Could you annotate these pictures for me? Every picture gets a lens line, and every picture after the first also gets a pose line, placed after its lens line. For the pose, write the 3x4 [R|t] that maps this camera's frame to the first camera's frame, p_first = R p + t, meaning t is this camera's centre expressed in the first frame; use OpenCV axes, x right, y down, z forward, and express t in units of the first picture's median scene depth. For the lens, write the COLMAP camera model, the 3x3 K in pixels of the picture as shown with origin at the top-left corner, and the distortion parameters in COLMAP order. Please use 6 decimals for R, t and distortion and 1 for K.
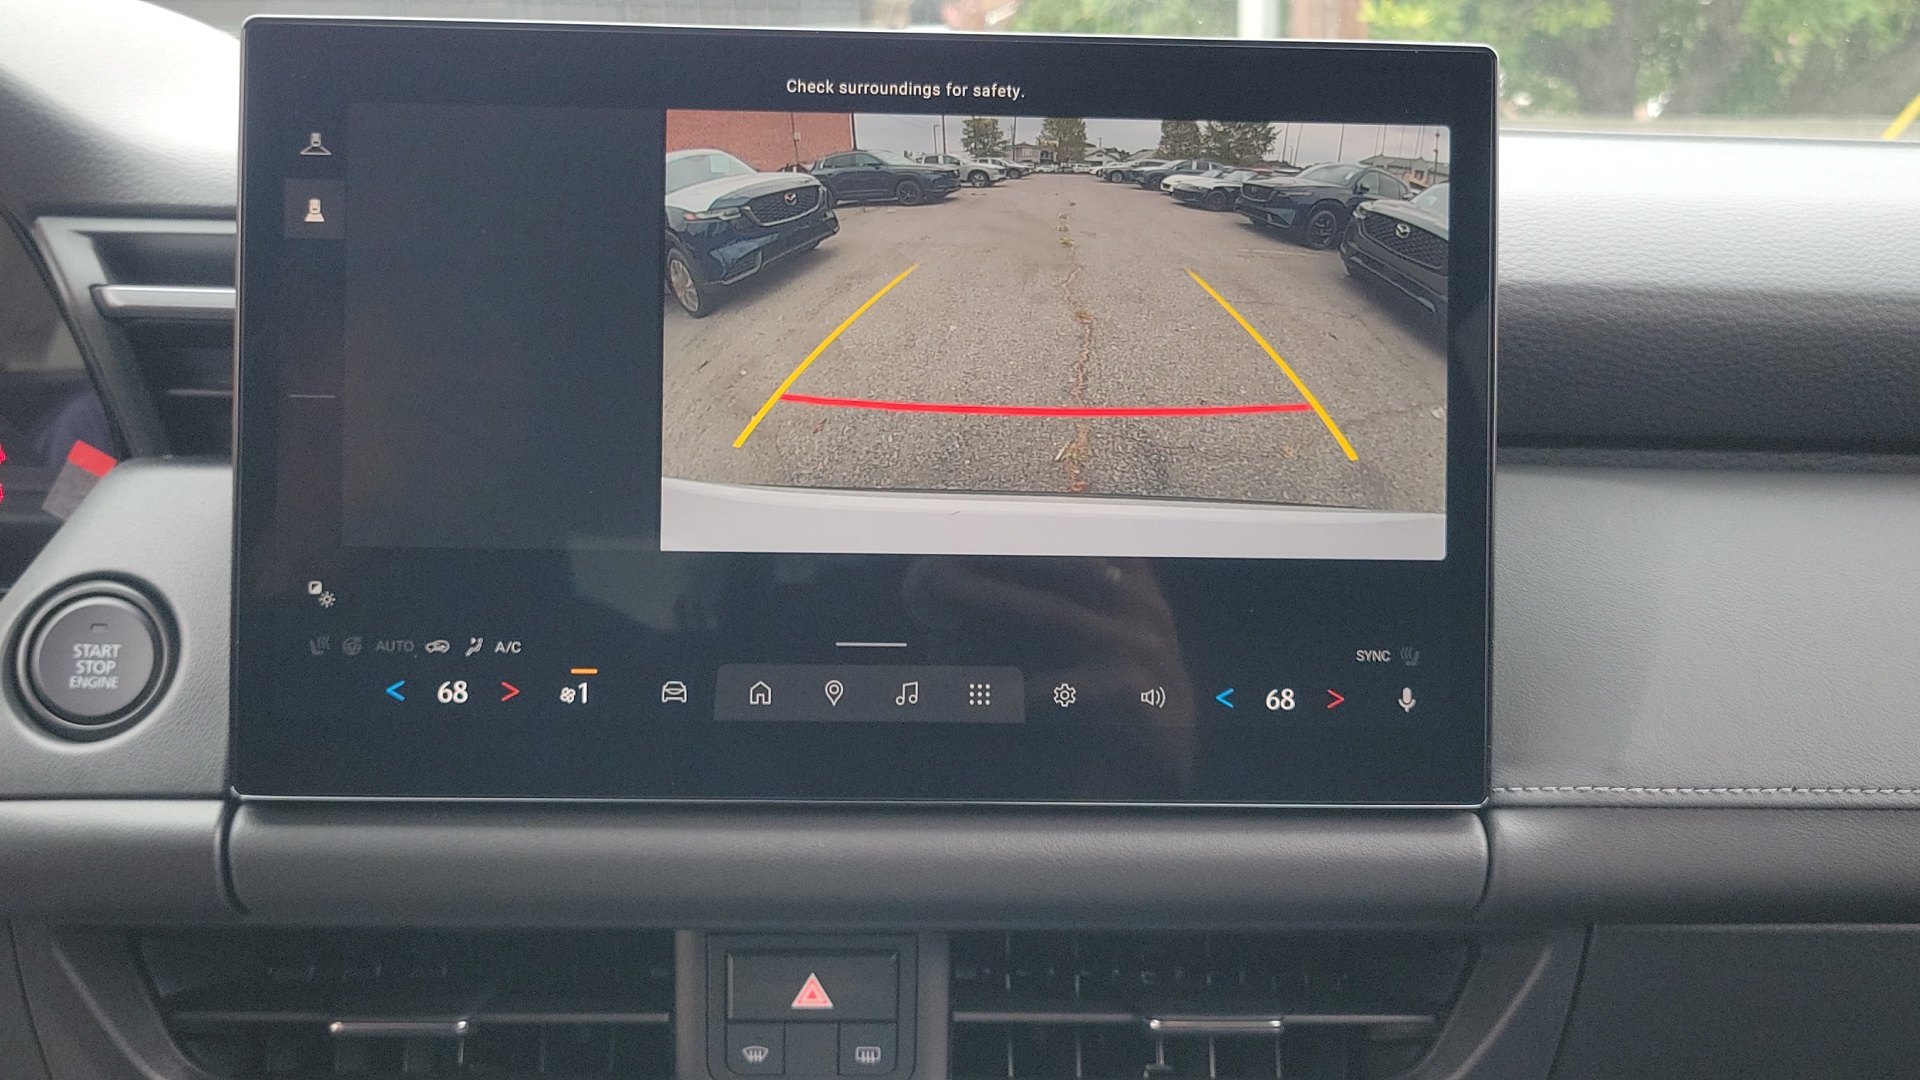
lens RADIAL K [[2106.3, 0, 972.6], [0, 2106.3, 553.0], [0, 0, 1]] dist [0.029678, 0.000000]
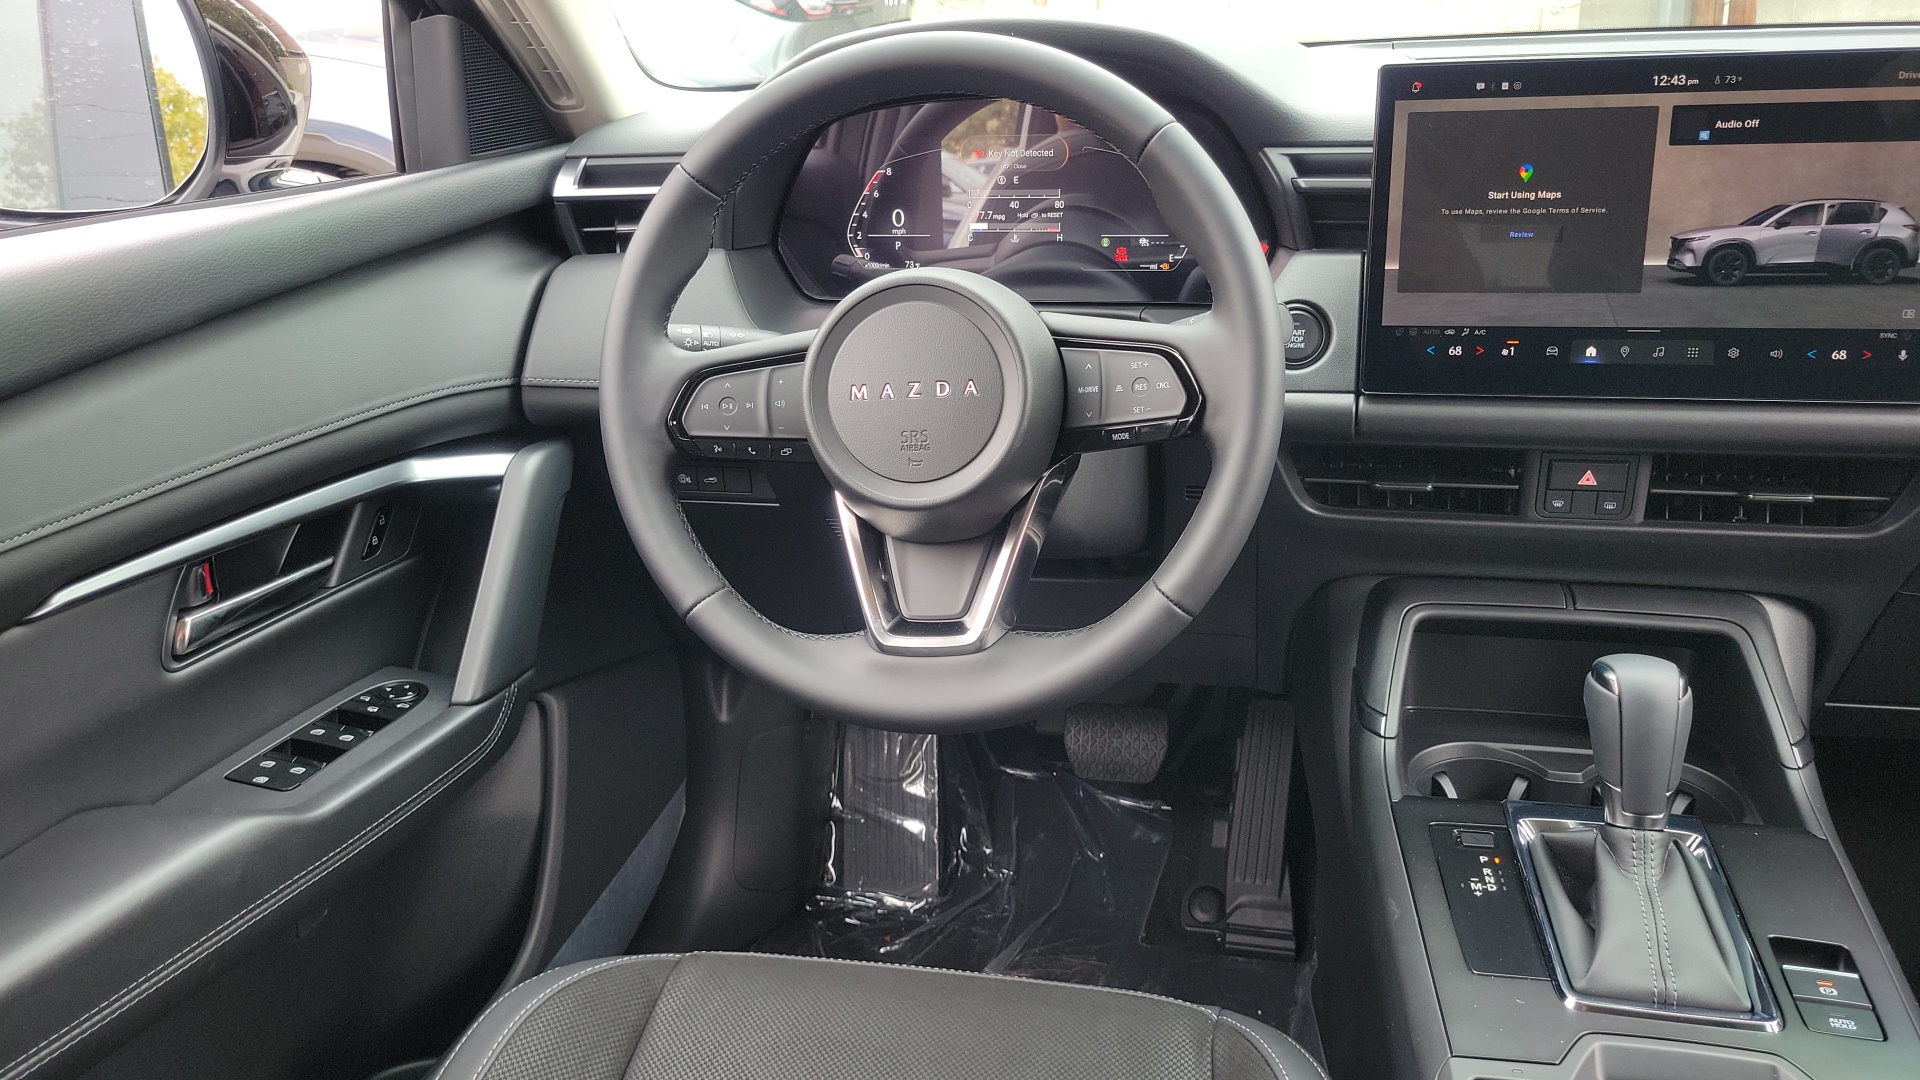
lens RADIAL K [[1451.0, 0, 961.0], [0, 1451.0, 536.6], [0, 0, 1]] dist [0.032522, -0.029471]
pose [[0.961785, 0.040753, -0.270757, -0.312196], [0.021411, 0.974640, 0.222753, -0.105394], [0.272969, -0.220037, 0.936521, -0.731622]]
